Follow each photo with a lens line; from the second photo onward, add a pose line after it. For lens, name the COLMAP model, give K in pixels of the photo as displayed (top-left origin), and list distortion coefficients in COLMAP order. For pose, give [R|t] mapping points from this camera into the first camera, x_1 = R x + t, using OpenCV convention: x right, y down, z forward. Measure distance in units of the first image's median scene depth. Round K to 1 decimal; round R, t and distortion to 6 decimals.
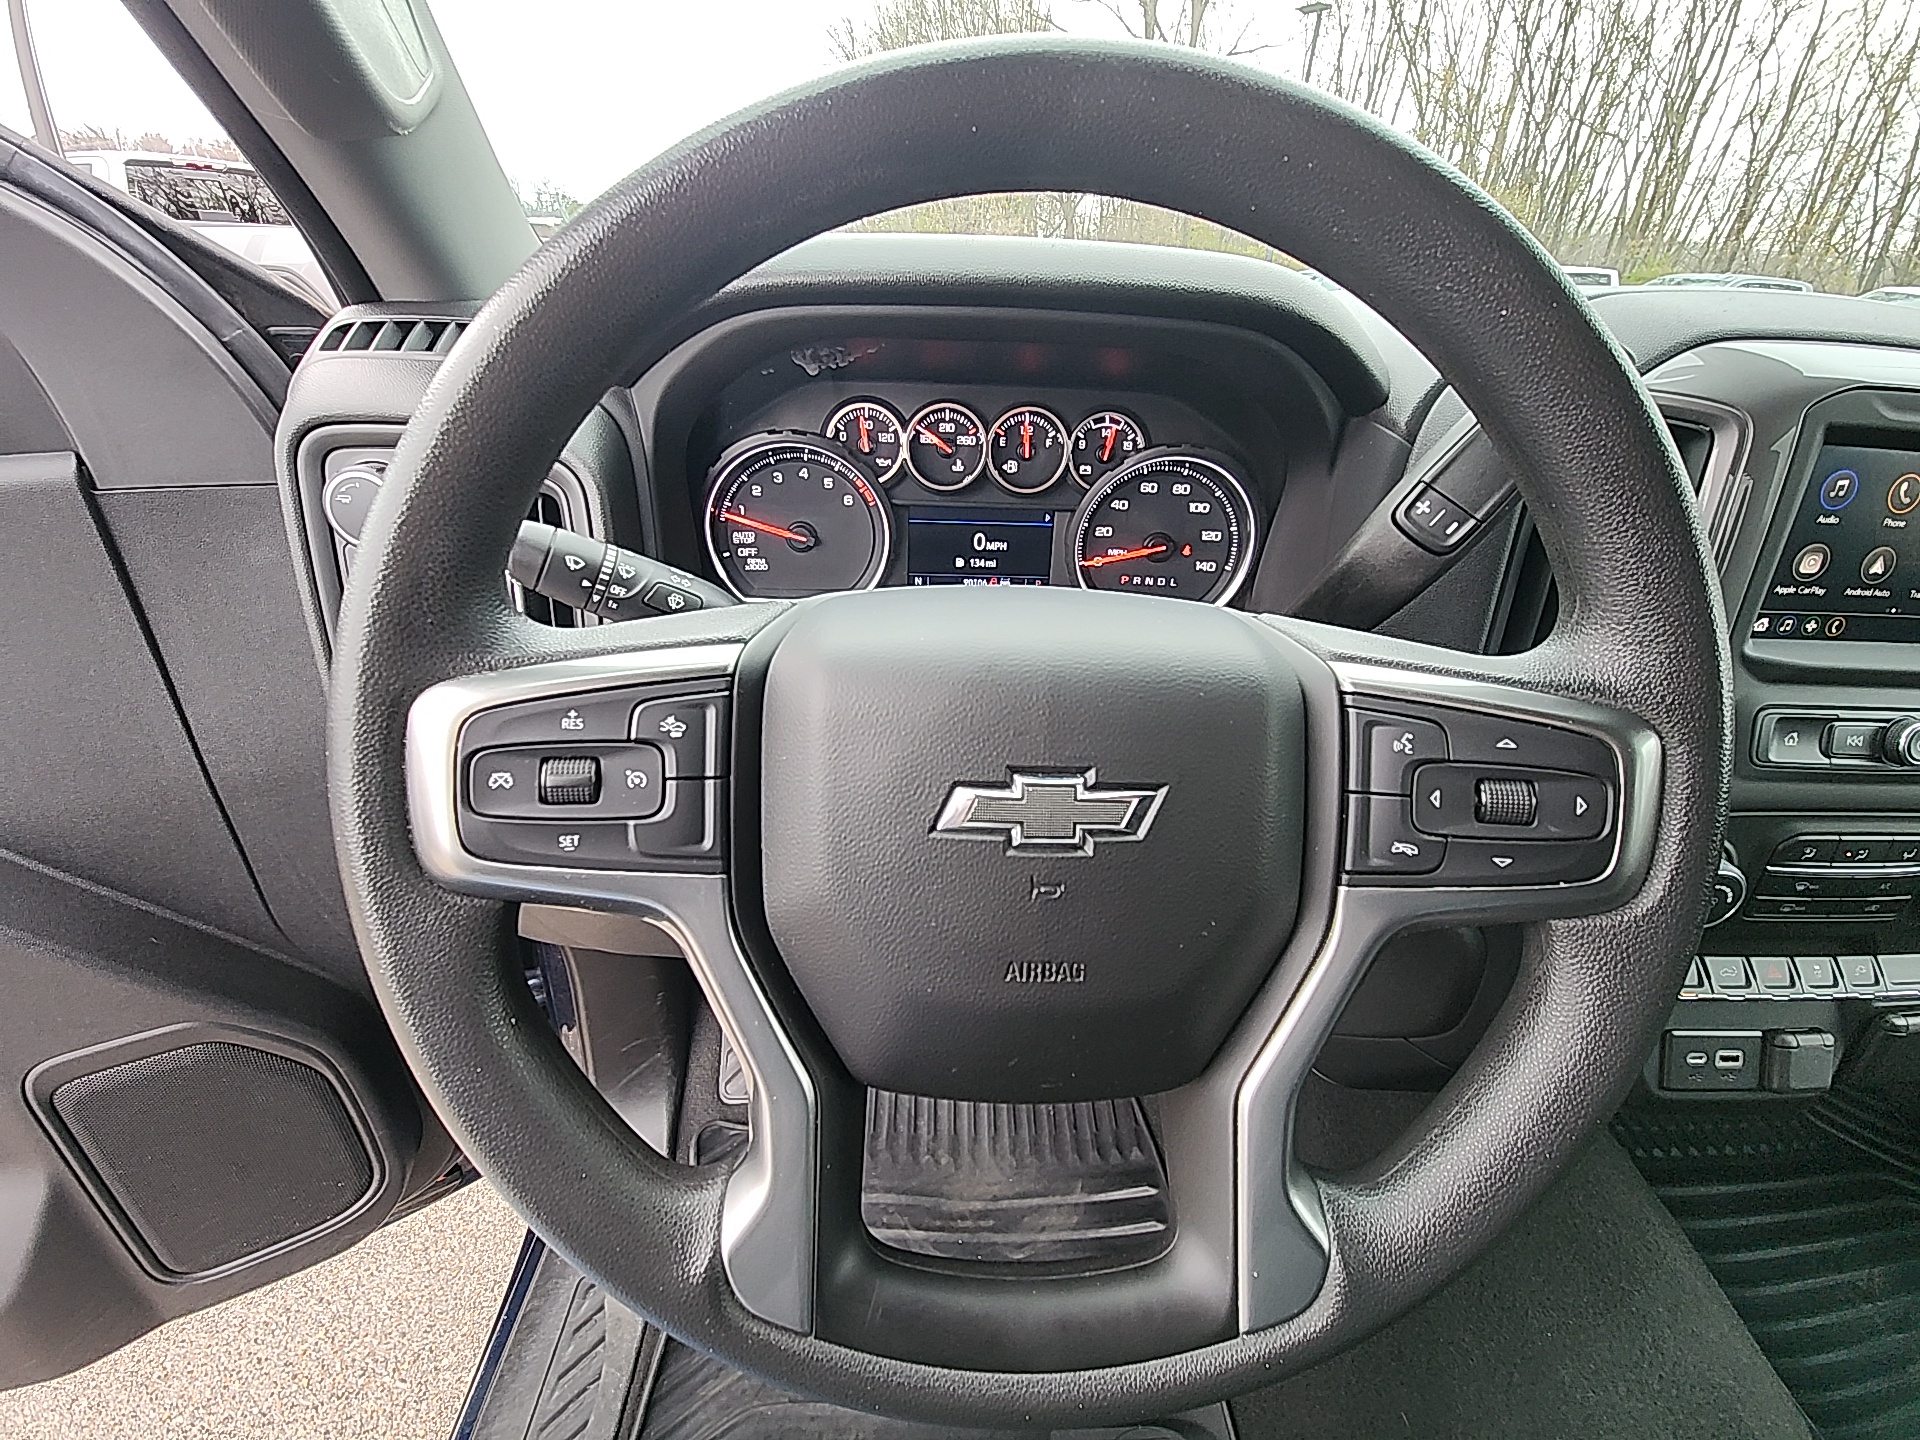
lens RADIAL K [[774.5, 0, 947.0], [0, 774.5, 703.1], [0, 0, 1]] dist [0.014311, -0.010351]
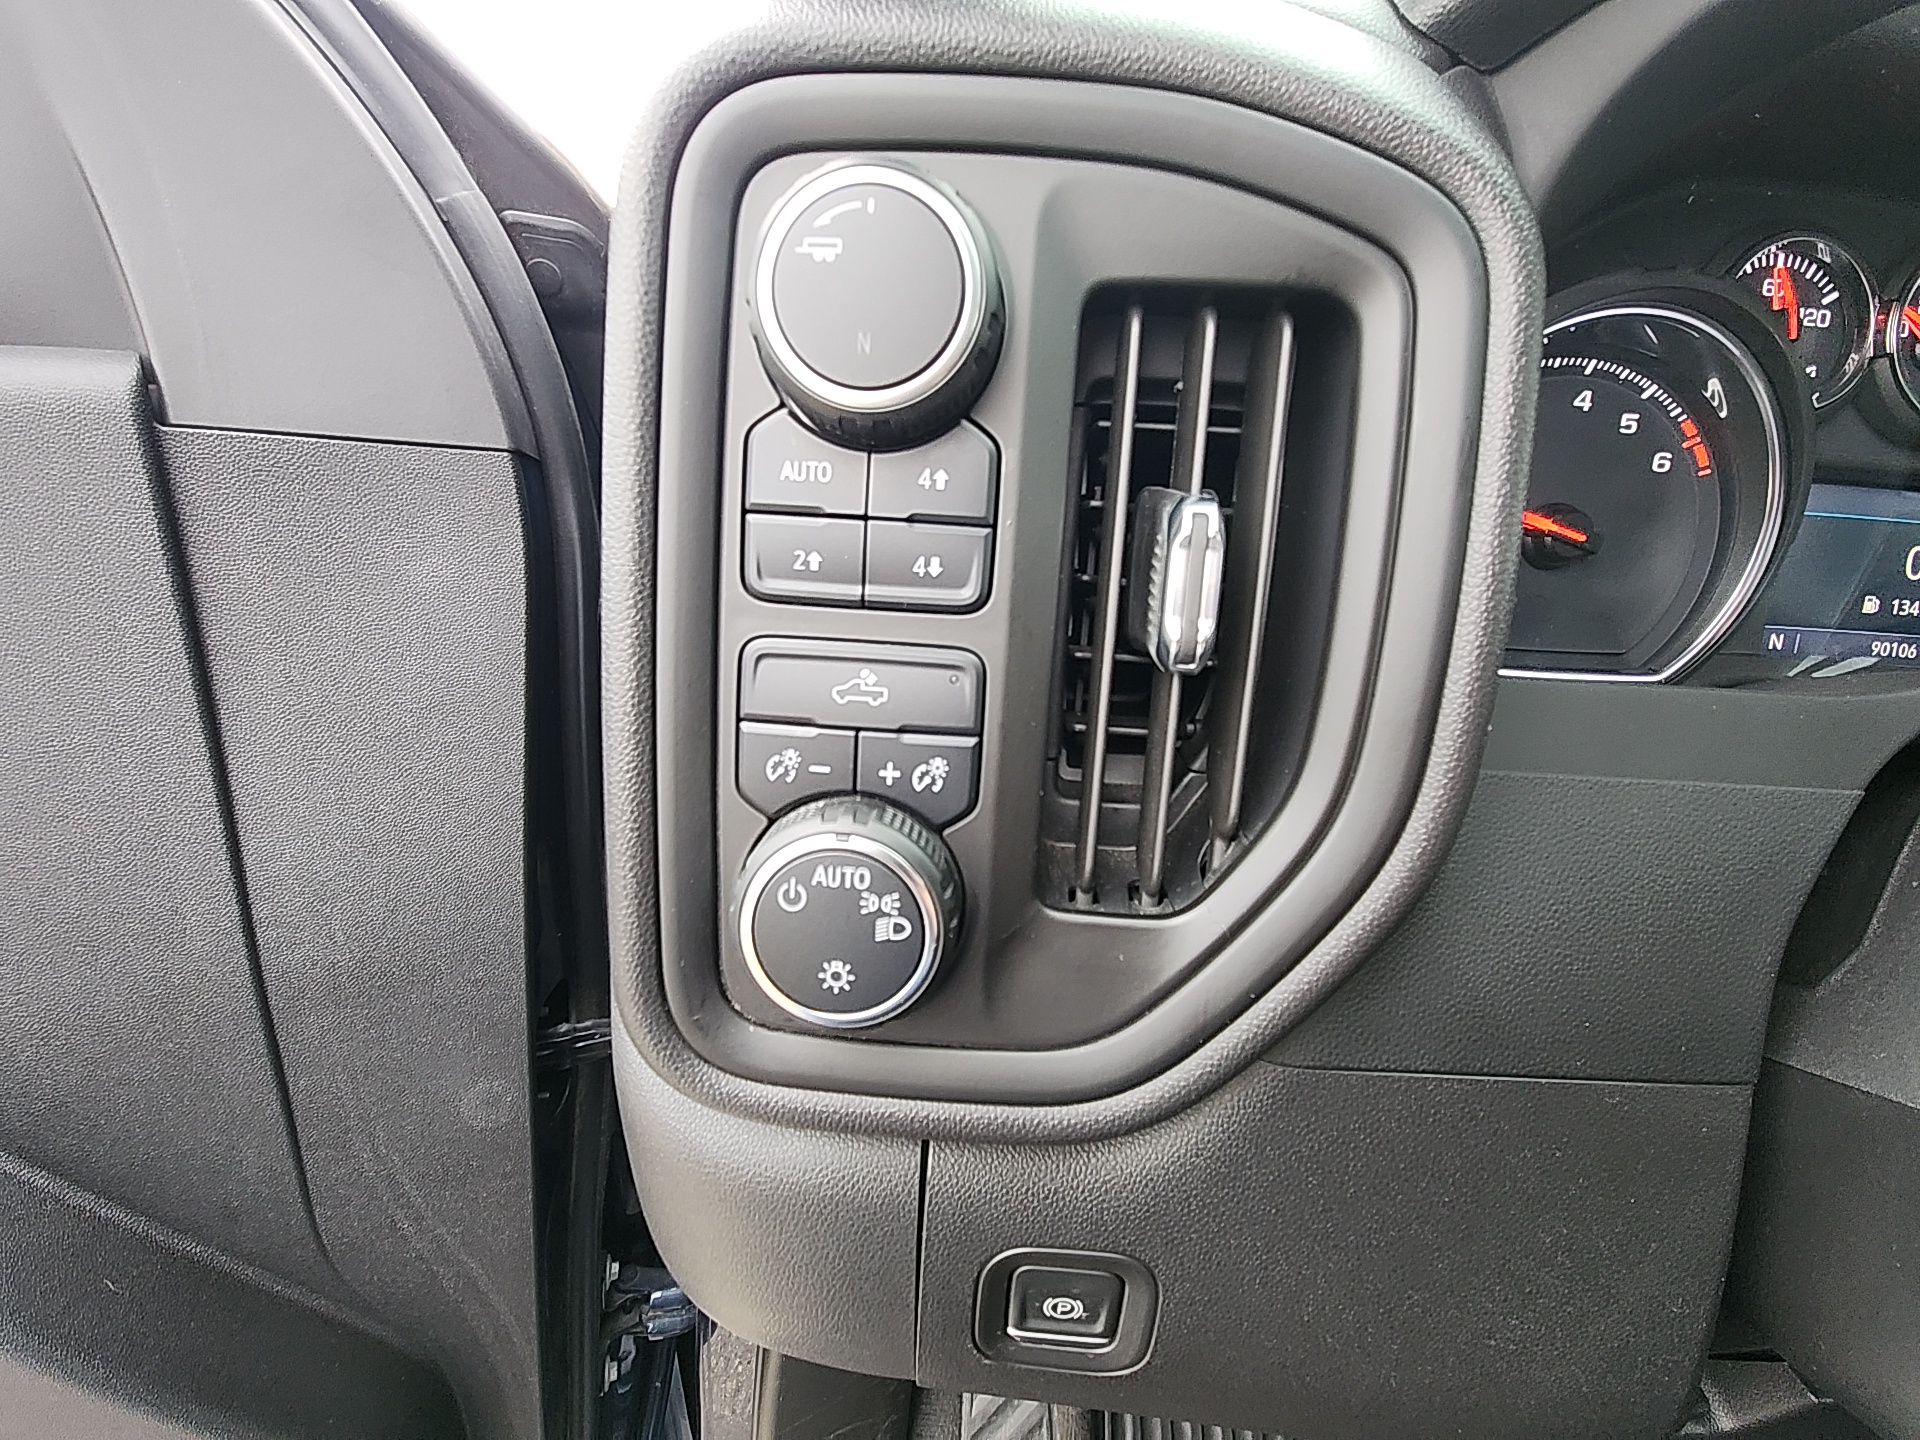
lens RADIAL K [[774.5, 0, 961.6], [0, 774.5, 703.6], [0, 0, 1]] dist [0.014311, -0.010351]
pose [[0.997786, 0.035905, -0.055983, -0.543839], [-0.045524, 0.982365, -0.181346, -0.014298], [0.048484, 0.183493, 0.981825, 0.570775]]
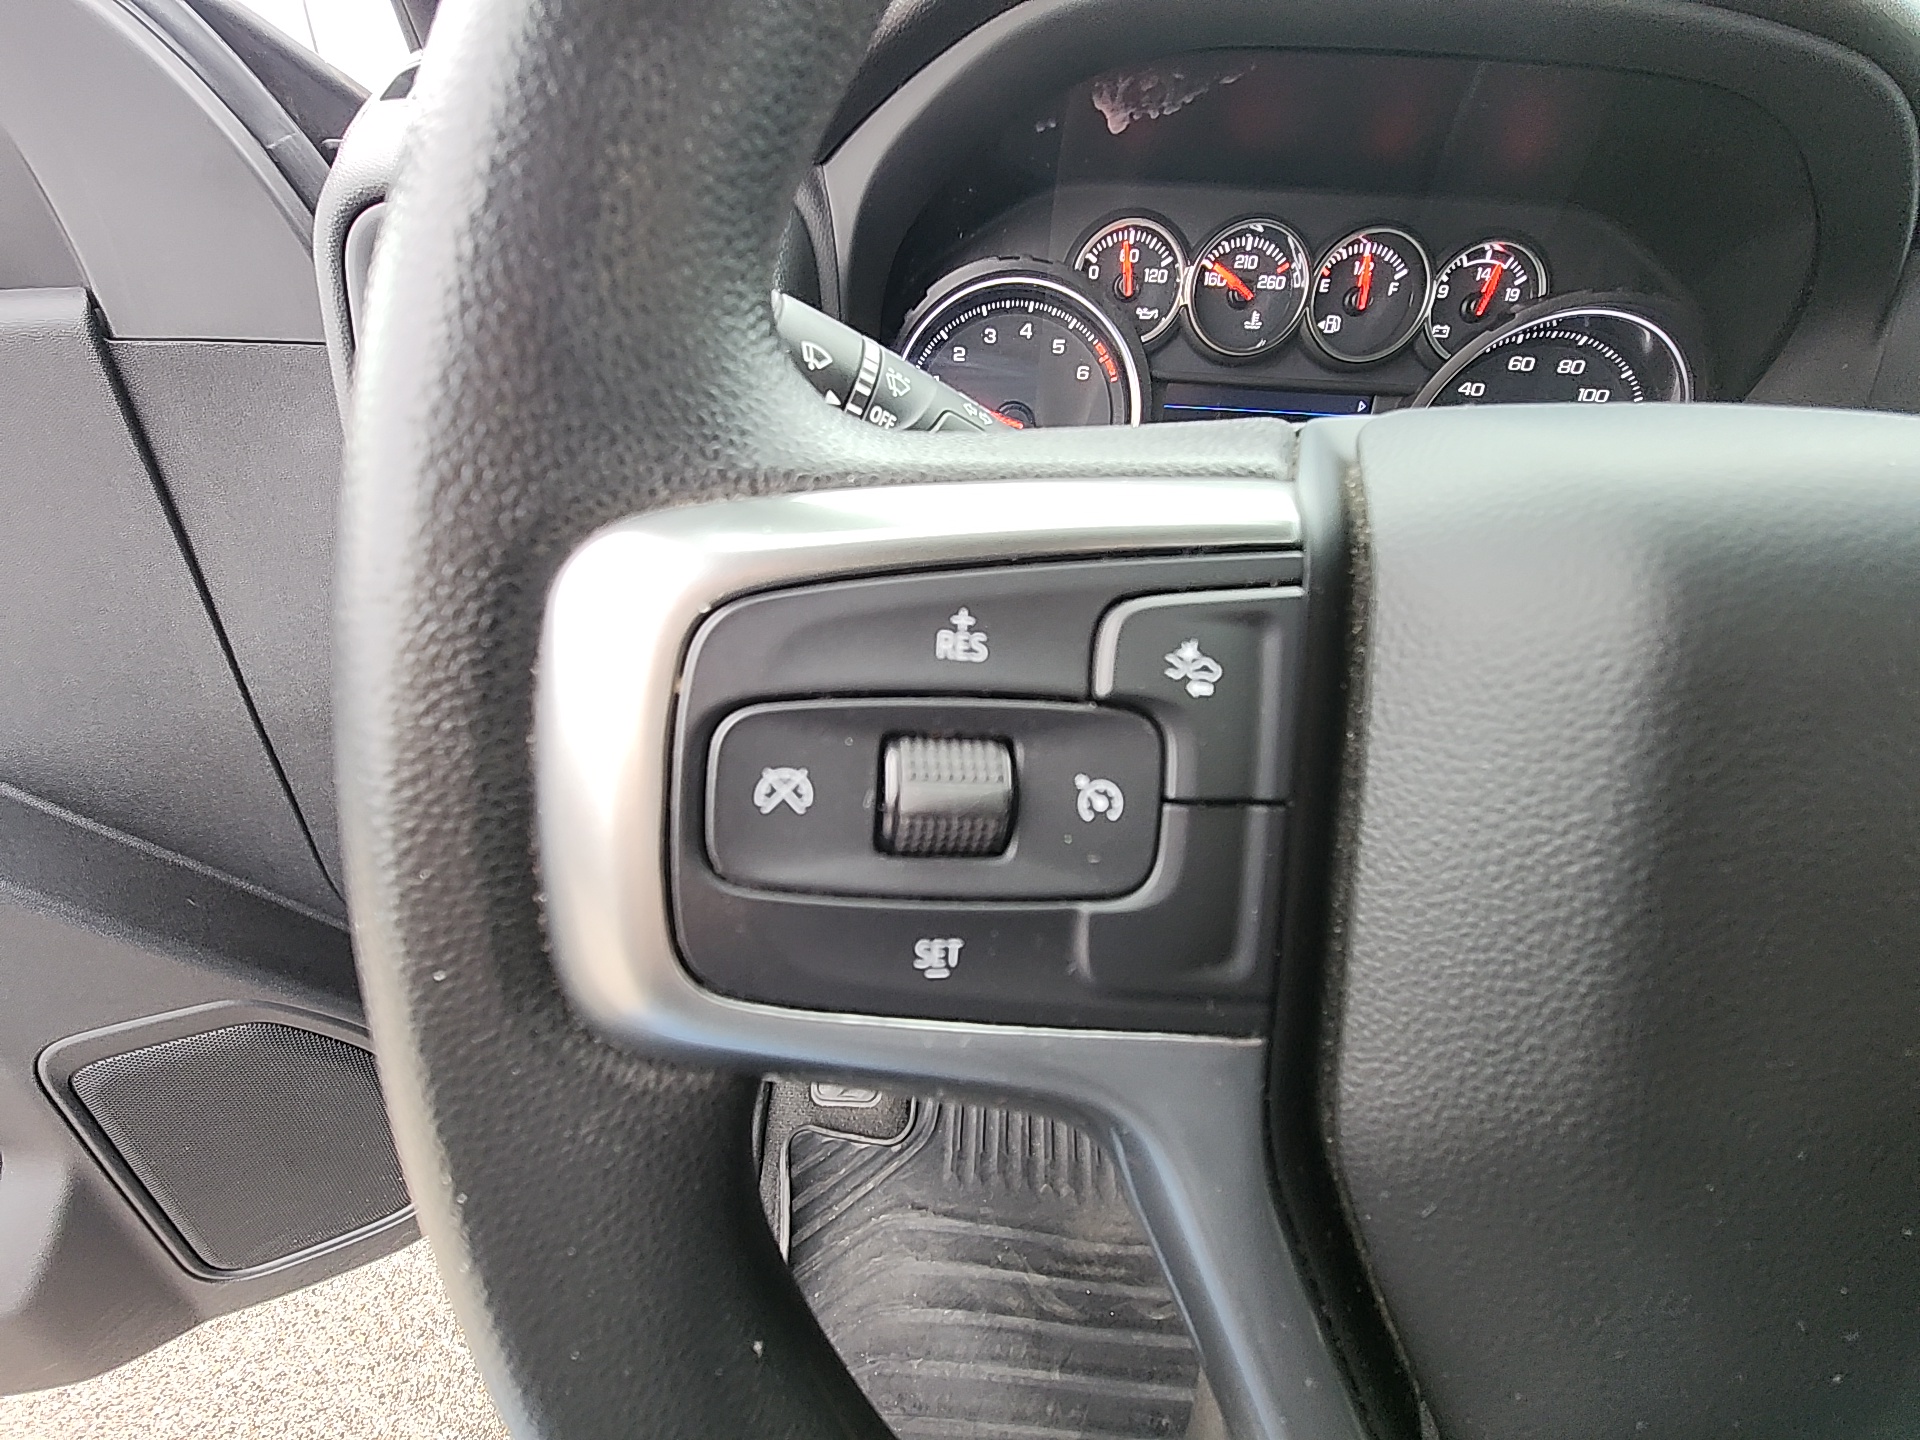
lens RADIAL K [[774.5, 0, 944.0], [0, 774.5, 703.5], [0, 0, 1]] dist [0.014311, -0.010351]
pose [[0.996822, 0.049467, -0.062448, -0.204840], [-0.046514, 0.997769, 0.047893, 0.015974], [0.064677, -0.044836, 0.996898, 0.274701]]
